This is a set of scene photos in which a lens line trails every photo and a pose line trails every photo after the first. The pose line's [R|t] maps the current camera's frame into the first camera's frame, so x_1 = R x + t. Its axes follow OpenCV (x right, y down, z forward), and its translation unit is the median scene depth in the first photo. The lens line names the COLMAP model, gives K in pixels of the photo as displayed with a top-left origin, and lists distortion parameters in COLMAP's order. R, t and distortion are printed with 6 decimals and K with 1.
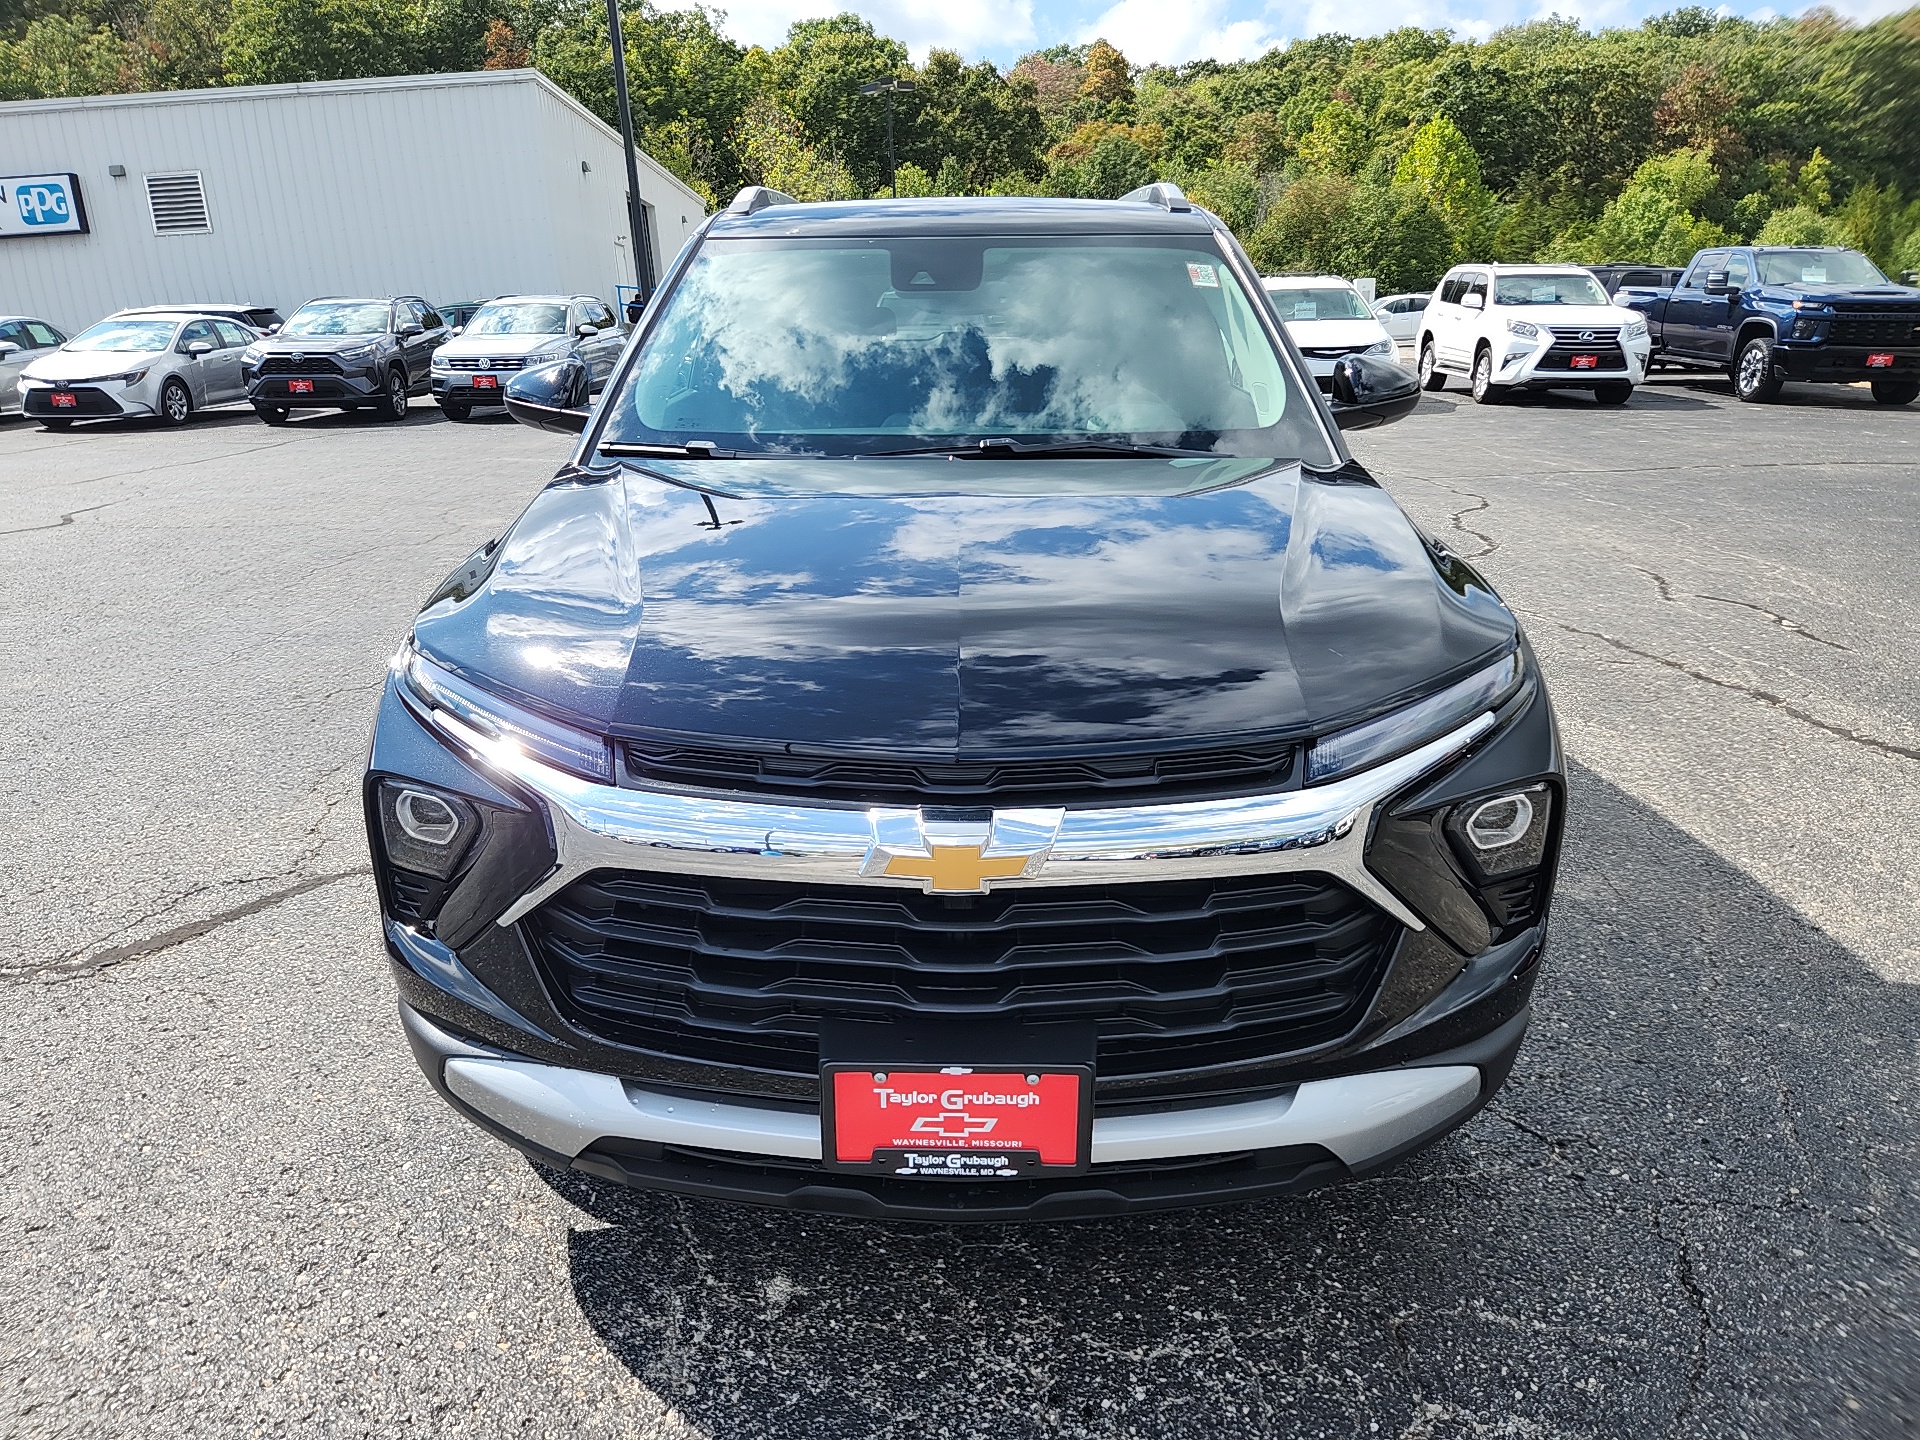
lens RADIAL K [[1244.1, 0, 952.9], [0, 1244.1, 717.9], [0, 0, 1]] dist [0.080536, -0.054905]
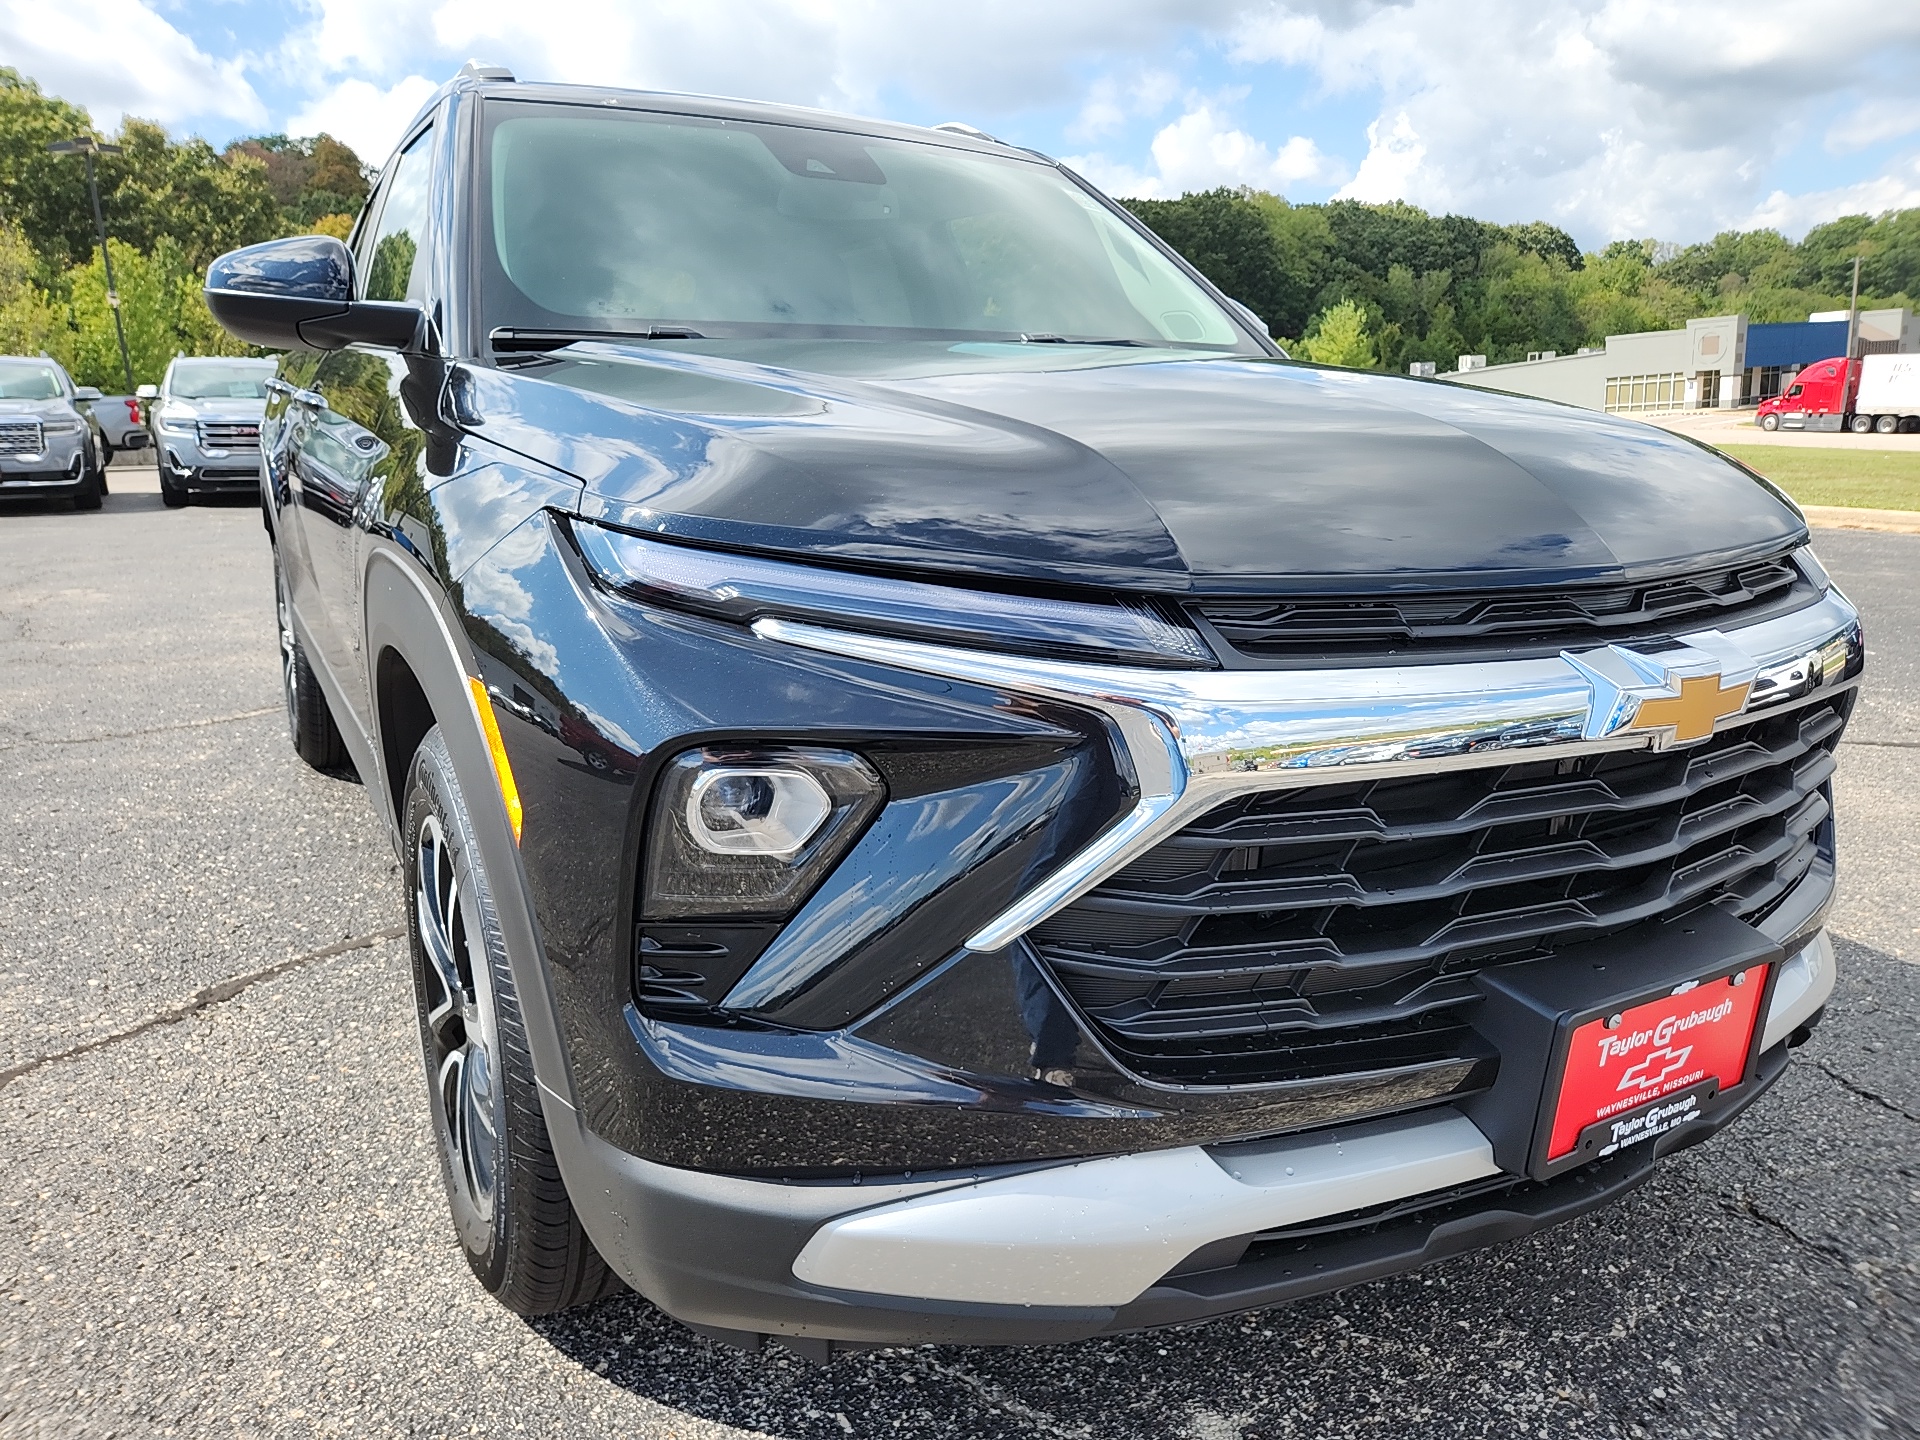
lens RADIAL K [[1244.1, 0, 952.9], [0, 1244.1, 717.9], [0, 0, 1]] dist [0.080536, -0.054905]
pose [[0.862713, -0.114766, 0.492498, -0.701997], [0.153178, 0.987459, -0.038217, 0.080828], [-0.481936, 0.108410, 0.869474, 0.509072]]
